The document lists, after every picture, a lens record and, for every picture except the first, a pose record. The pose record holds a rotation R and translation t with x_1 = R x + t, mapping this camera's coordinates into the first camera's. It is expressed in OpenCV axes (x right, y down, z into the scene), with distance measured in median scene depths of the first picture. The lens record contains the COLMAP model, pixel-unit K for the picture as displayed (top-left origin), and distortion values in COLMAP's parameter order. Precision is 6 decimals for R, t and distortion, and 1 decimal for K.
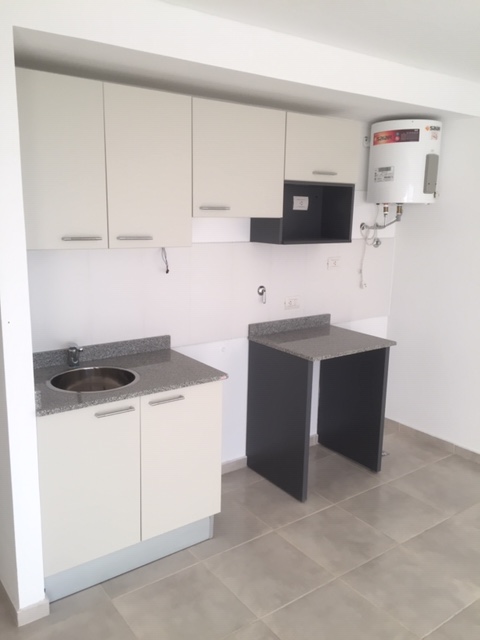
lens RADIAL K [[543.6, 0, 240.0], [0, 543.6, 320.0], [0, 0, 1]] dist [0.101688, -0.132514]
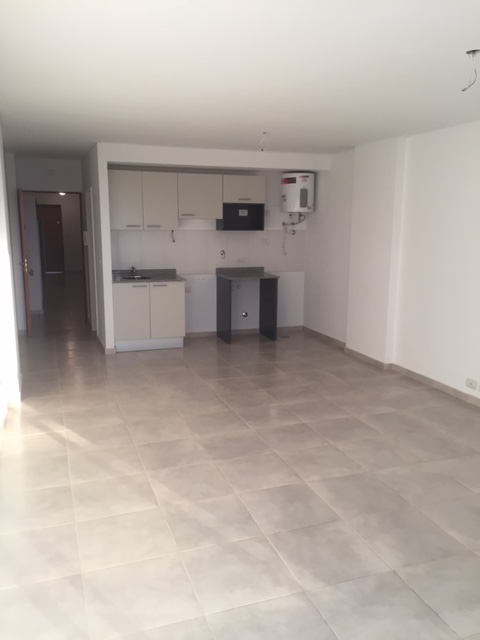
lens RADIAL K [[543.6, 0, 240.0], [0, 543.6, 320.0], [0, 0, 1]] dist [0.101688, -0.132514]
pose [[0.954936, 0.044121, -0.293514, 0.754418], [-0.049920, 0.998678, -0.012292, 0.237785], [0.292584, 0.026390, 0.955876, -1.056288]]
